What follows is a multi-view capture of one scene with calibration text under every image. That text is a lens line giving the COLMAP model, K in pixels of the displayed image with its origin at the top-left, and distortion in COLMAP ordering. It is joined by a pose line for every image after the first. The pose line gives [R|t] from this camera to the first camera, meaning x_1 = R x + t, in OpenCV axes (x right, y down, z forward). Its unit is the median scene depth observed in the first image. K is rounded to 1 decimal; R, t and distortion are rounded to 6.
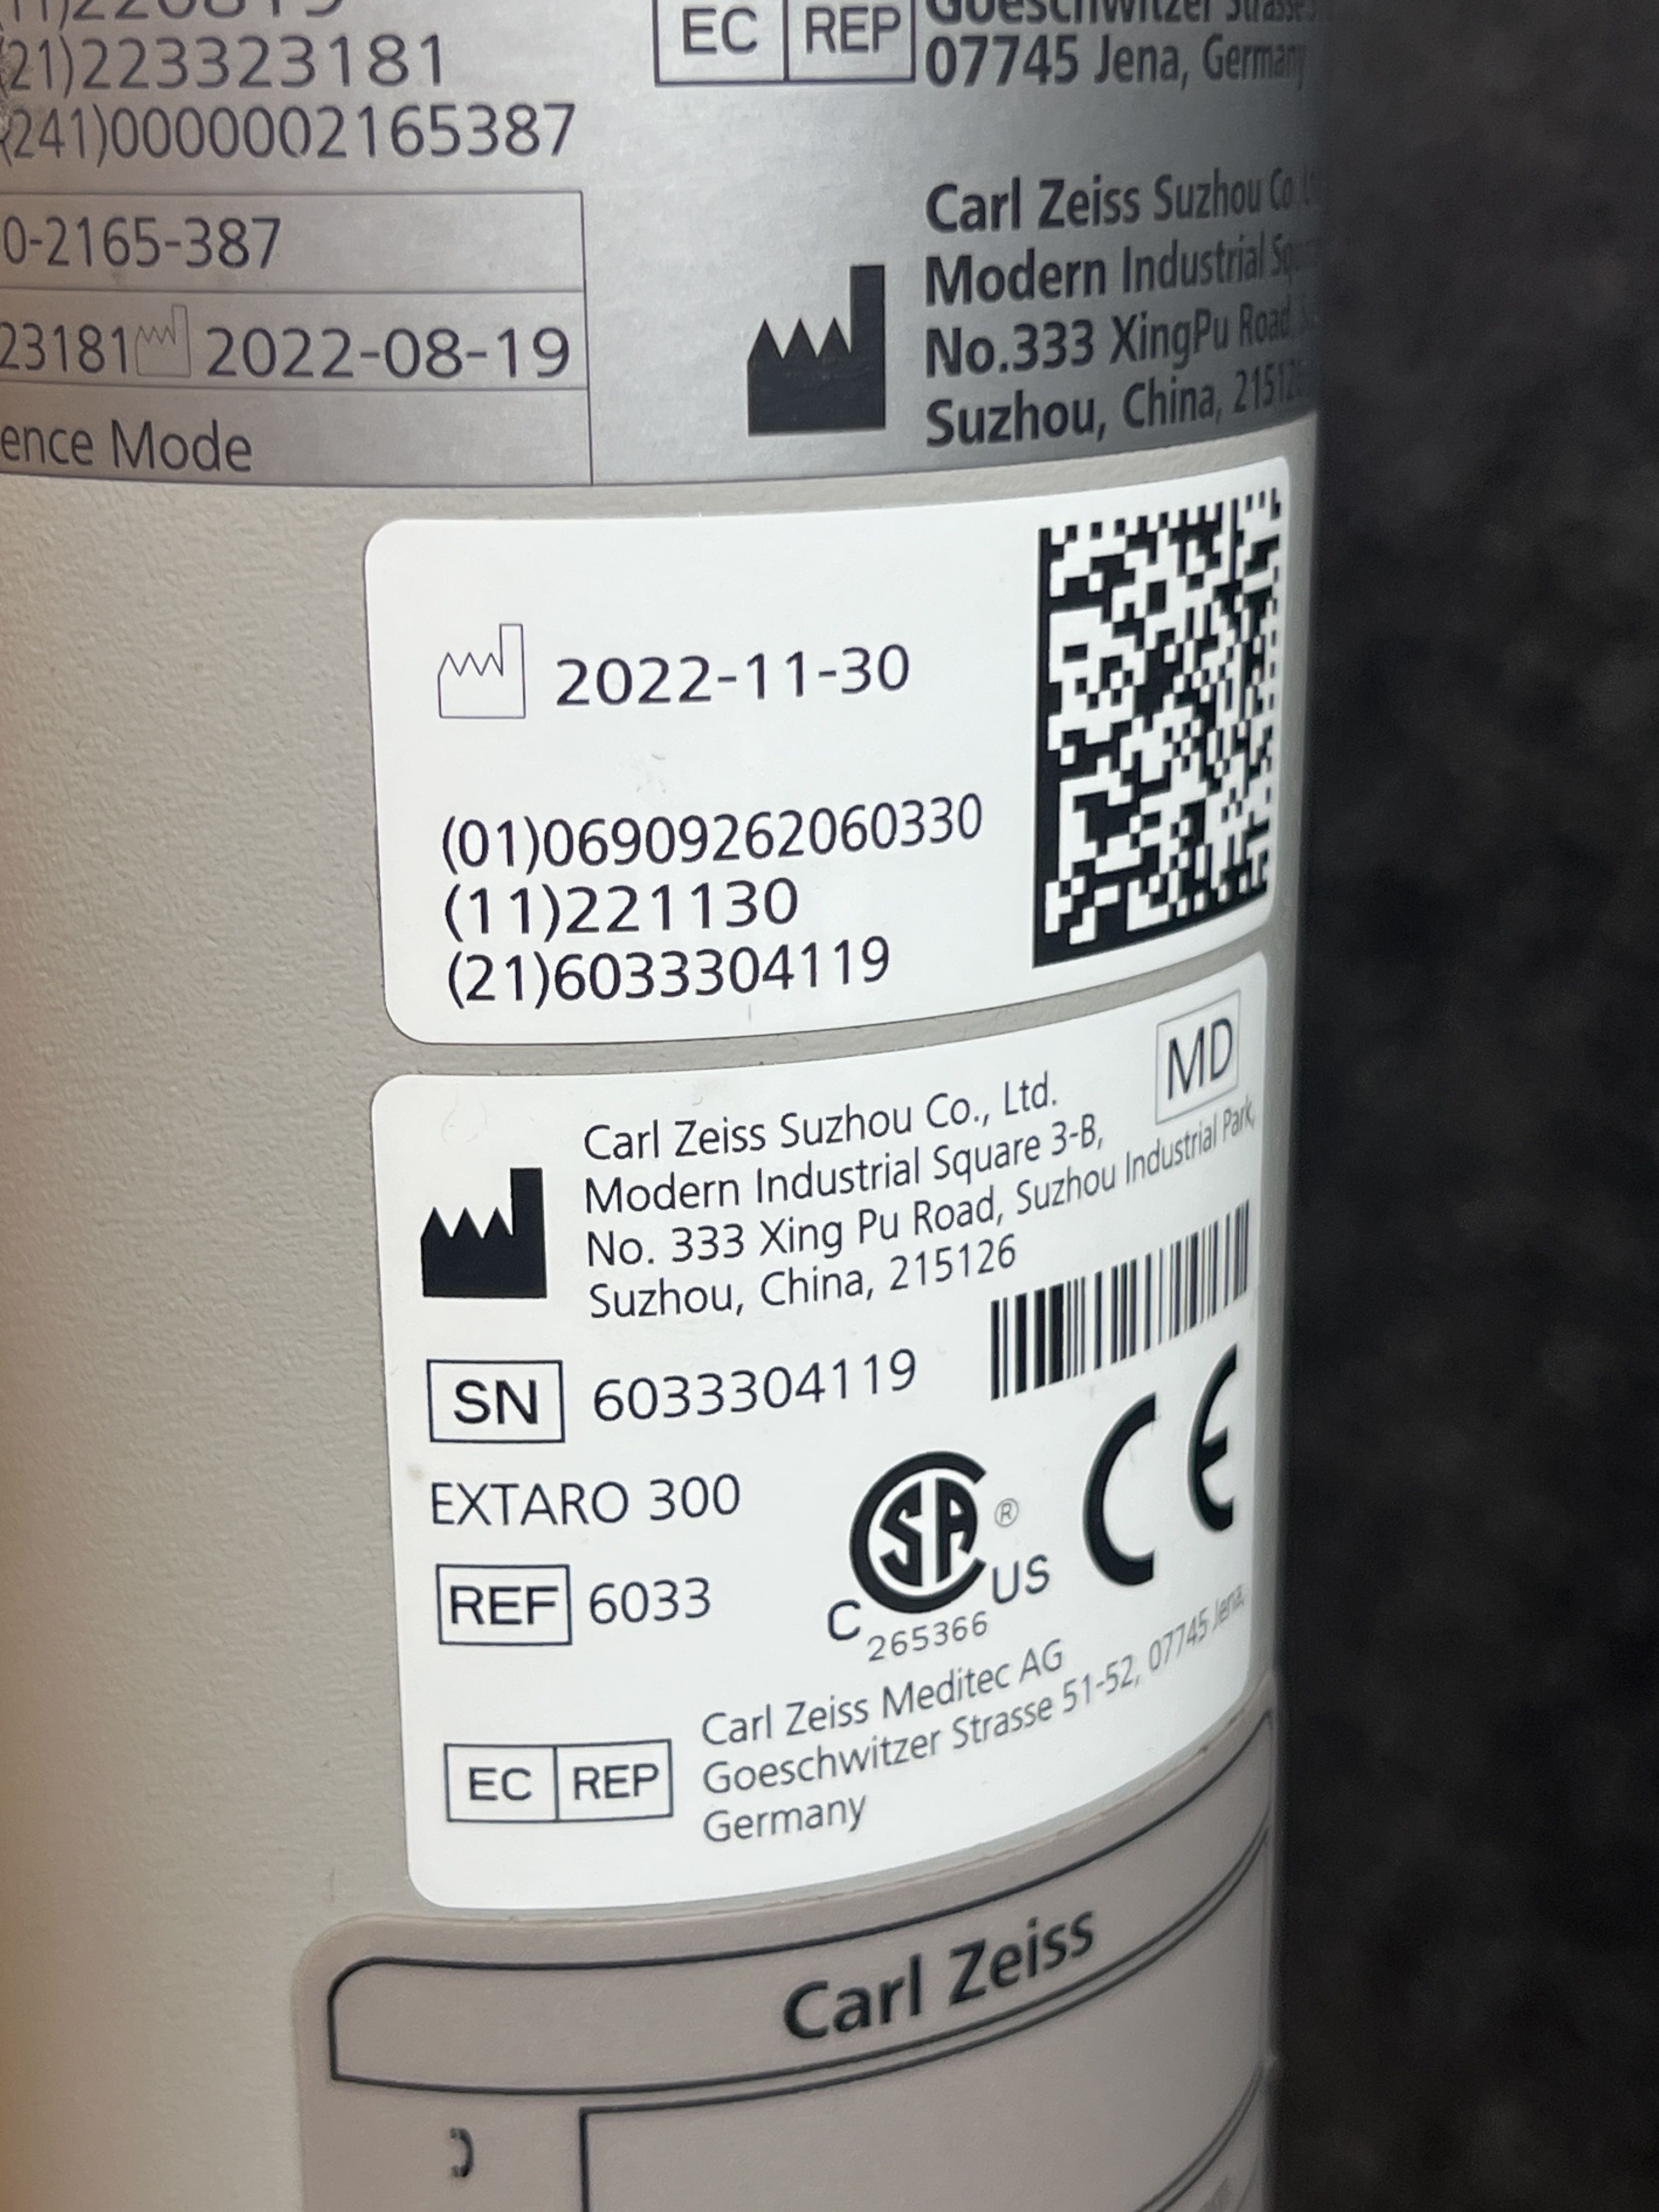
lens RADIAL K [[3585.9, 0, 829.5], [0, 3585.9, 1106.0], [0, 0, 1]] dist [0.181171, -0.979994]
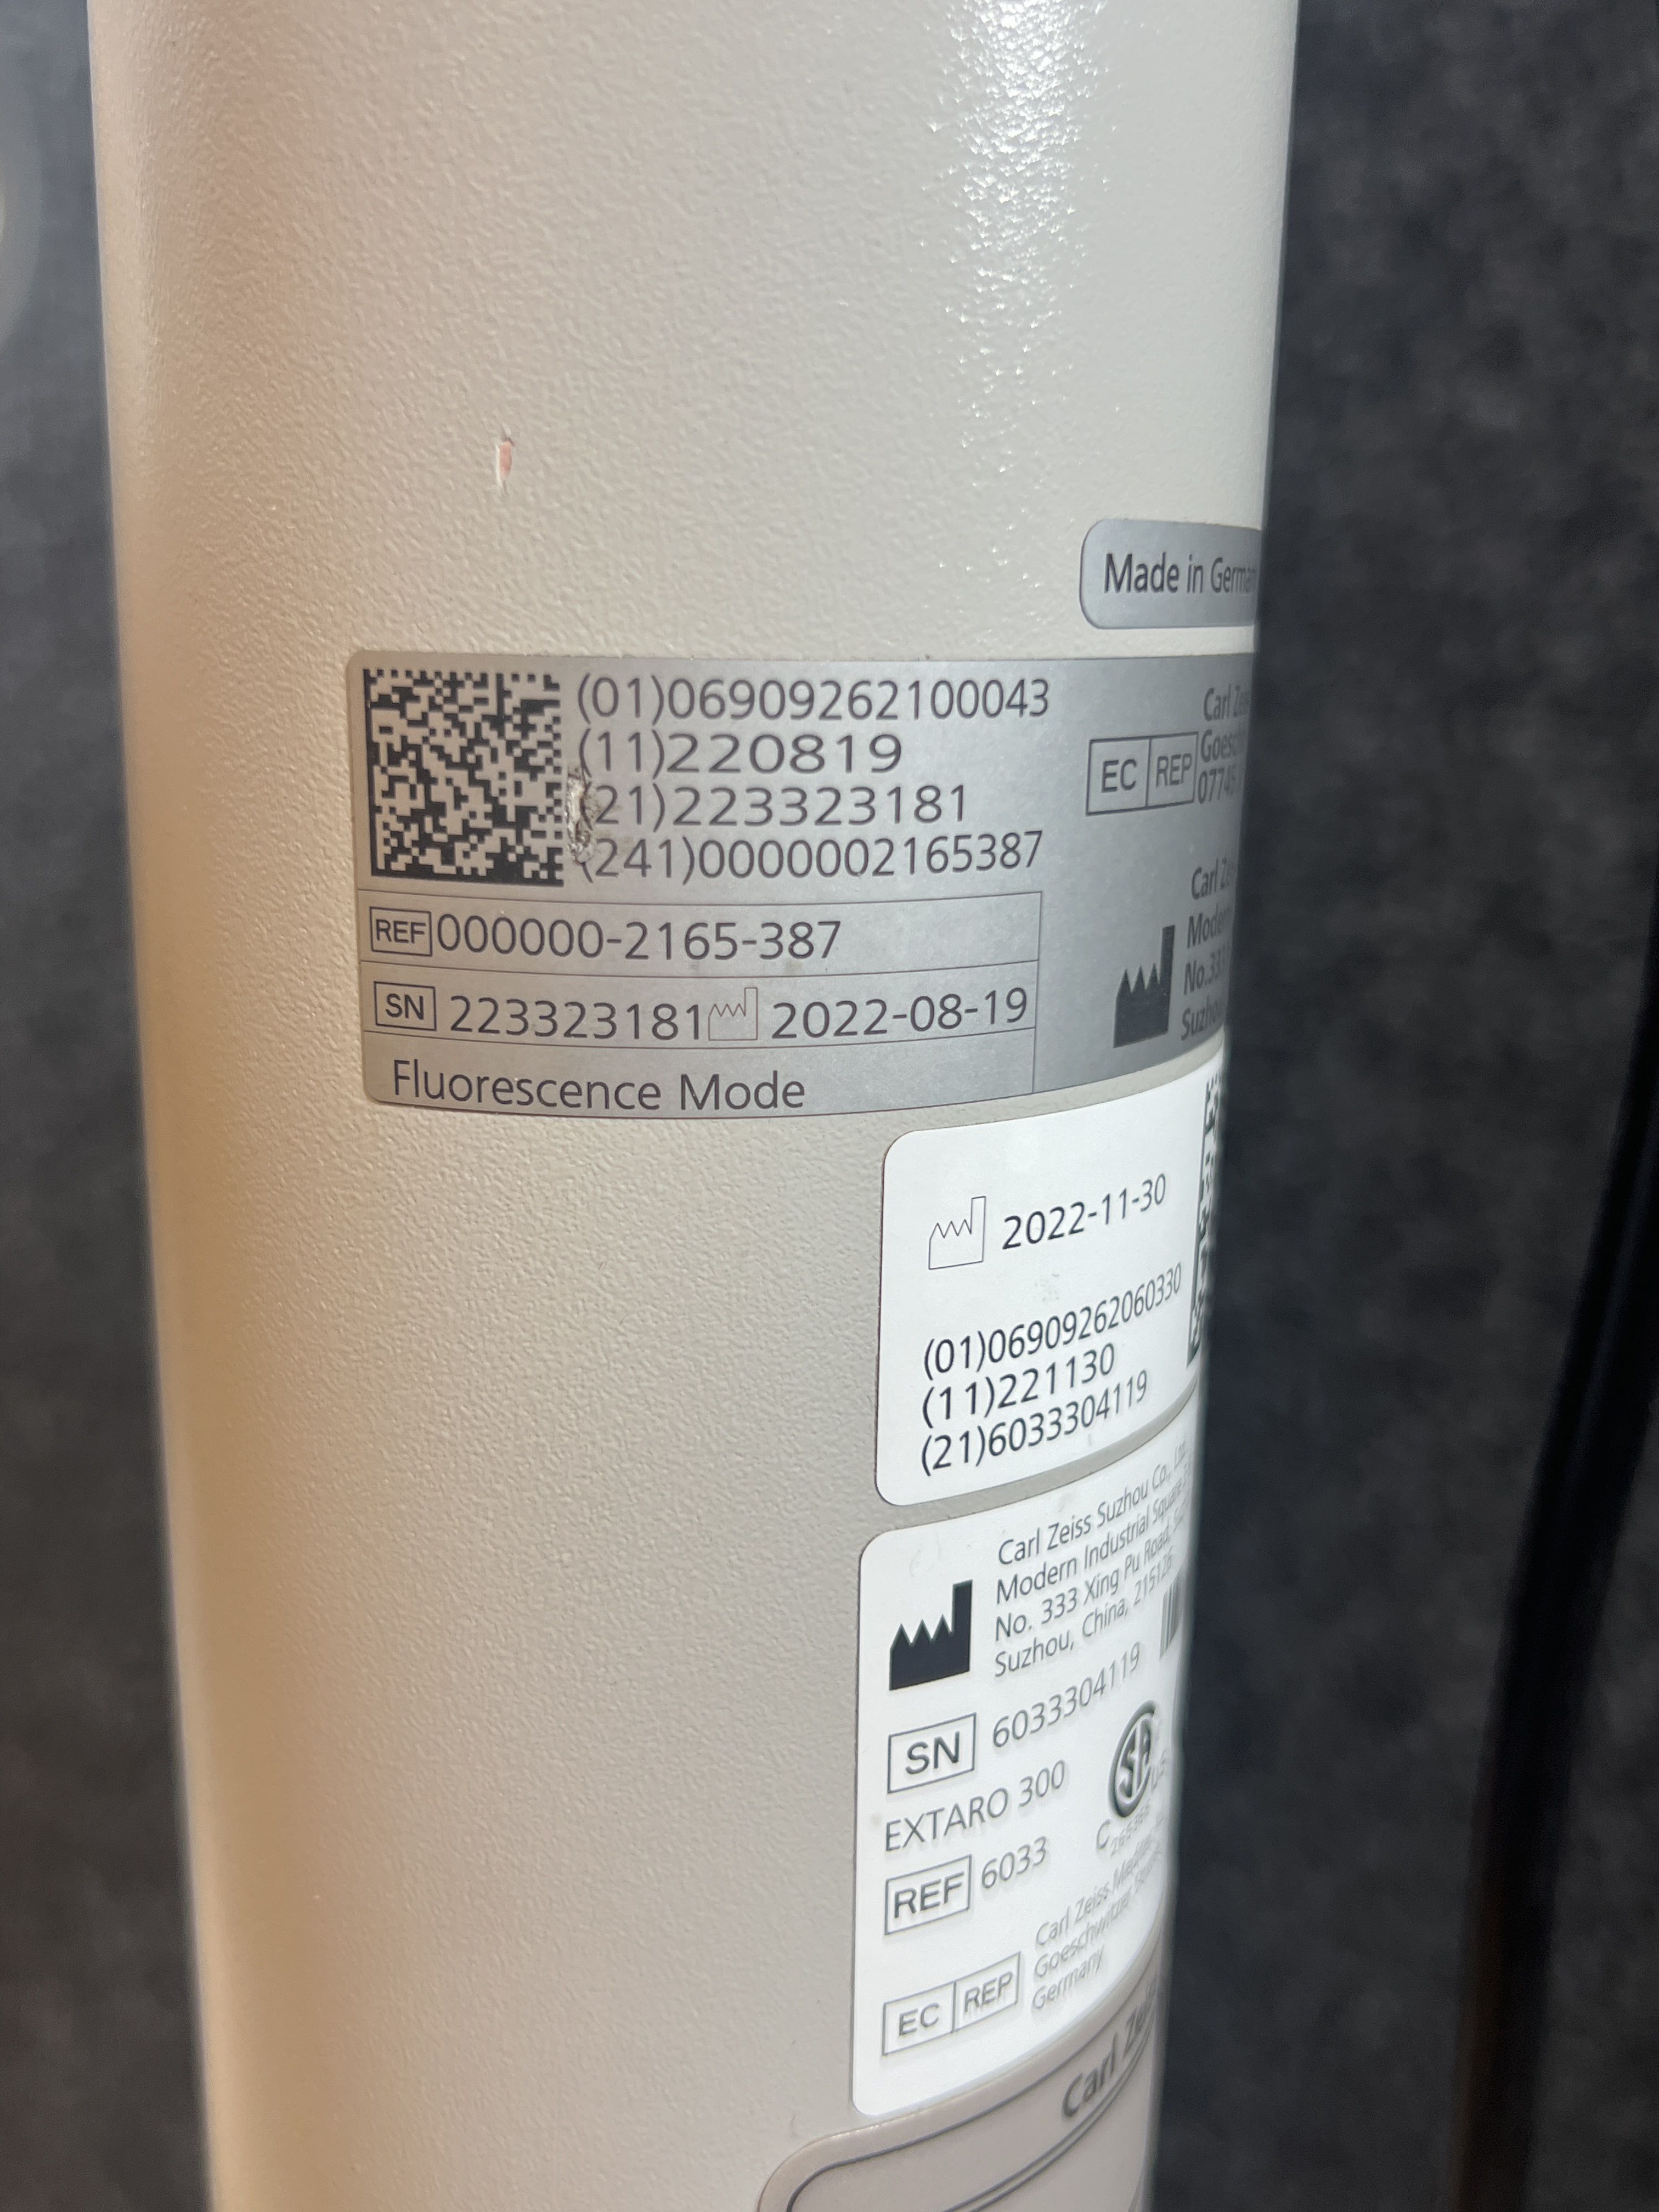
lens RADIAL K [[2078.1, 0, 829.5], [0, 2078.1, 1106.0], [0, 0, 1]] dist [0.207581, -1.028493]
pose [[0.868404, -0.097701, 0.486138, -0.494400], [0.117557, 0.993011, -0.010426, -0.158742], [-0.481722, 0.066203, 0.873820, 0.316785]]
